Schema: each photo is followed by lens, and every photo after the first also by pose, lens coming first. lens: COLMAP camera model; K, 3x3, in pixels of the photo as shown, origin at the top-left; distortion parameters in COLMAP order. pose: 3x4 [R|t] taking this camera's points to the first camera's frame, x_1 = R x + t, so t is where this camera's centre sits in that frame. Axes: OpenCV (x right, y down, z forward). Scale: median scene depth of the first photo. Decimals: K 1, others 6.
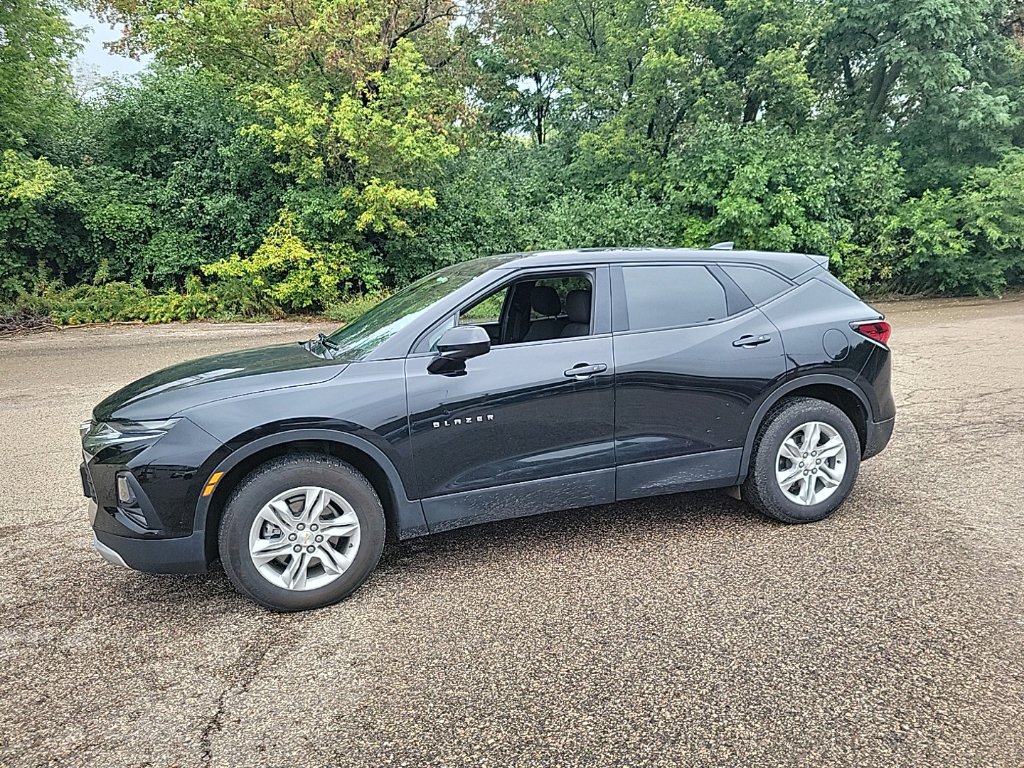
lens RADIAL K [[794.6, 0, 523.1], [0, 794.6, 371.0], [0, 0, 1]] dist [0.051886, -0.036586]
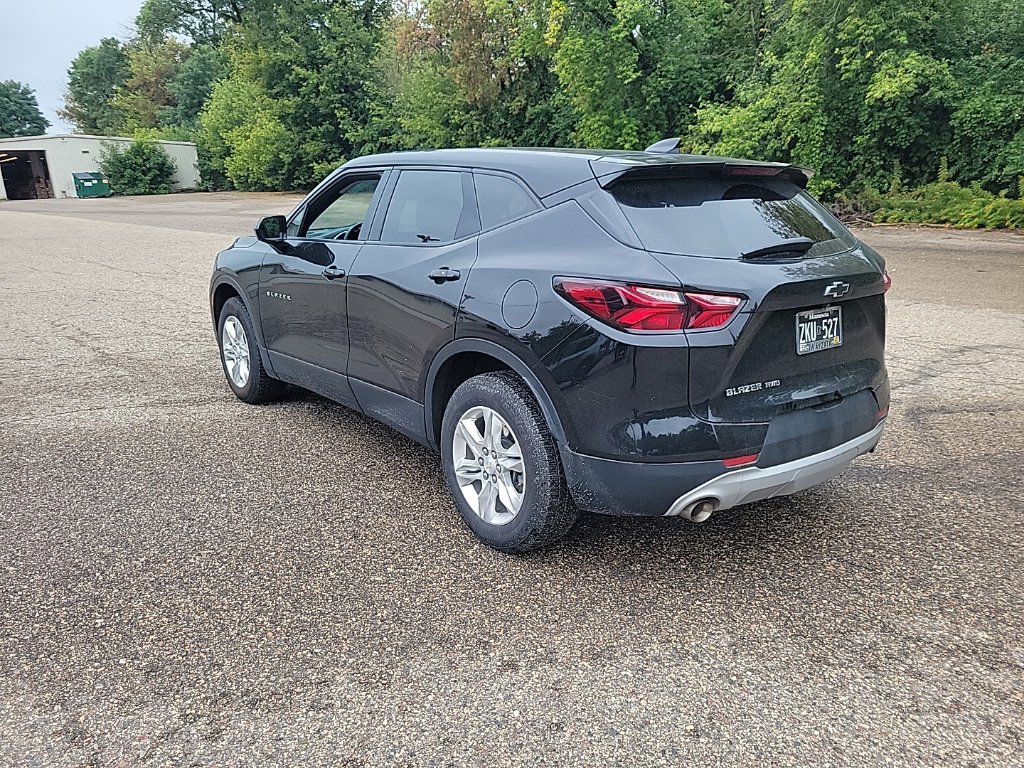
lens RADIAL K [[771.1, 0, 519.9], [0, 771.1, 388.2], [0, 0, 1]] dist [0.050709, -0.034110]
pose [[0.330084, 0.278524, -0.901925, 0.260471], [-0.140633, 0.959325, 0.244781, -0.032486], [0.933417, 0.046042, 0.355827, 0.210516]]
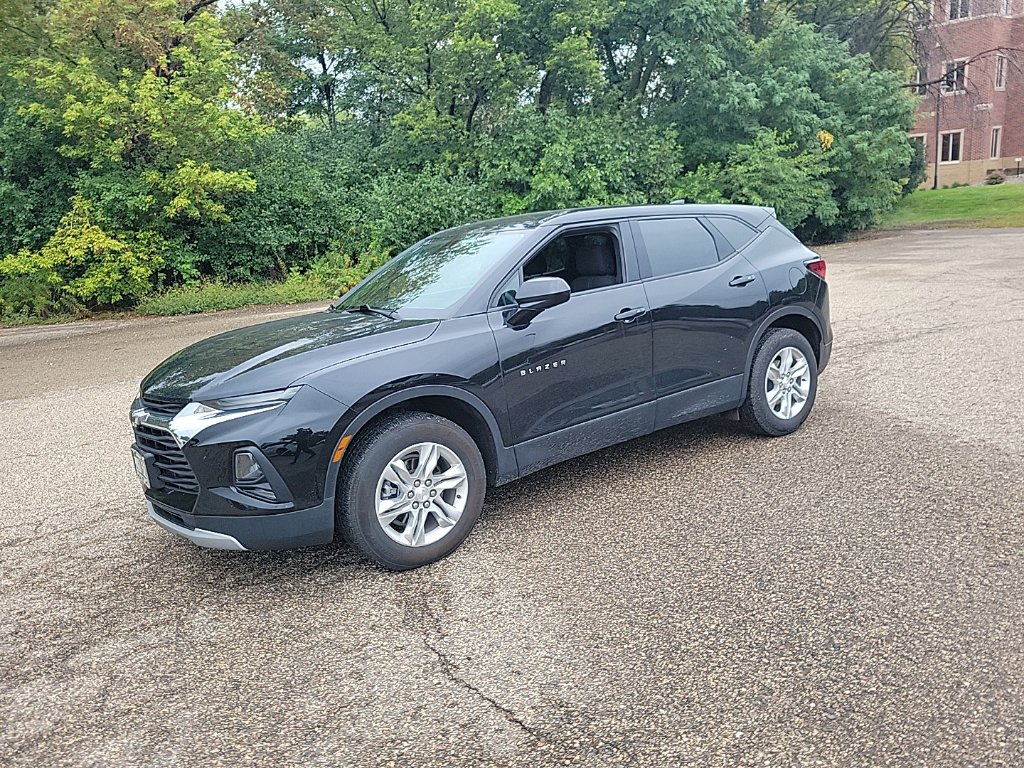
lens RADIAL K [[771.1, 0, 521.5], [0, 771.1, 364.3], [0, 0, 1]] dist [0.050709, -0.034110]
pose [[0.956368, -0.091551, 0.277450, -0.088009], [0.086738, 0.995791, 0.029599, 0.005628], [-0.278993, -0.004242, 0.960284, 0.003806]]
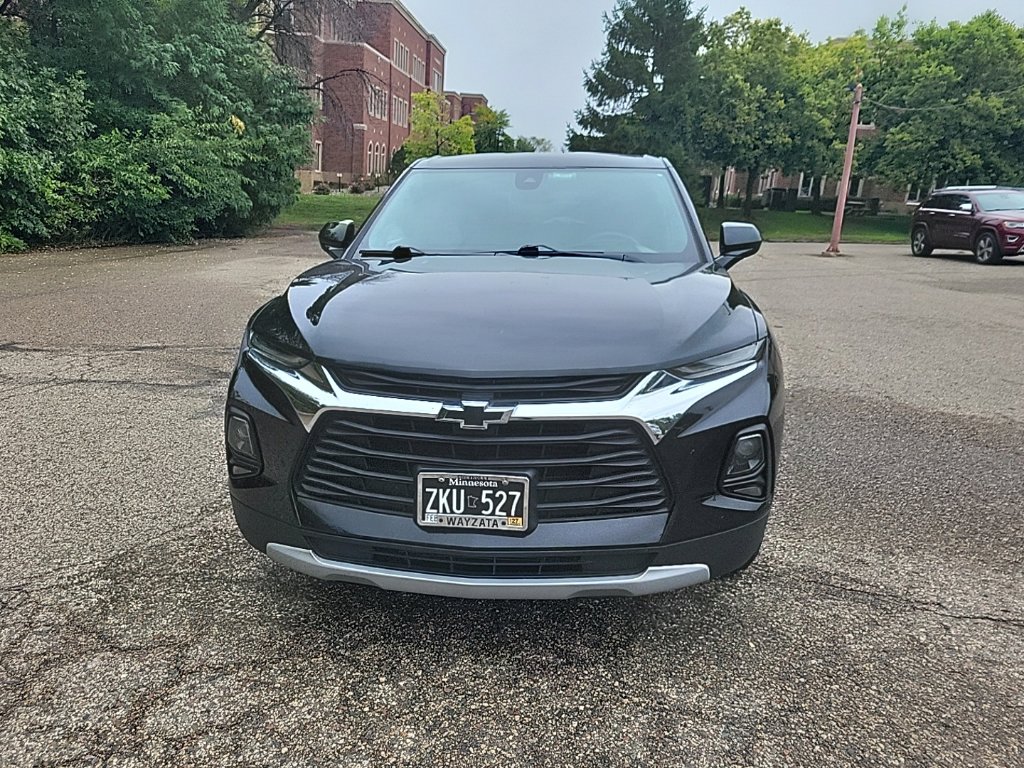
lens RADIAL K [[813.4, 0, 512.7], [0, 813.4, 385.6], [0, 0, 1]] dist [0.051099, -0.034961]
pose [[0.433141, -0.151163, 0.888560, -0.242776], [0.090917, 0.988135, 0.123784, -0.002192], [-0.896729, 0.027169, 0.441746, 0.180281]]
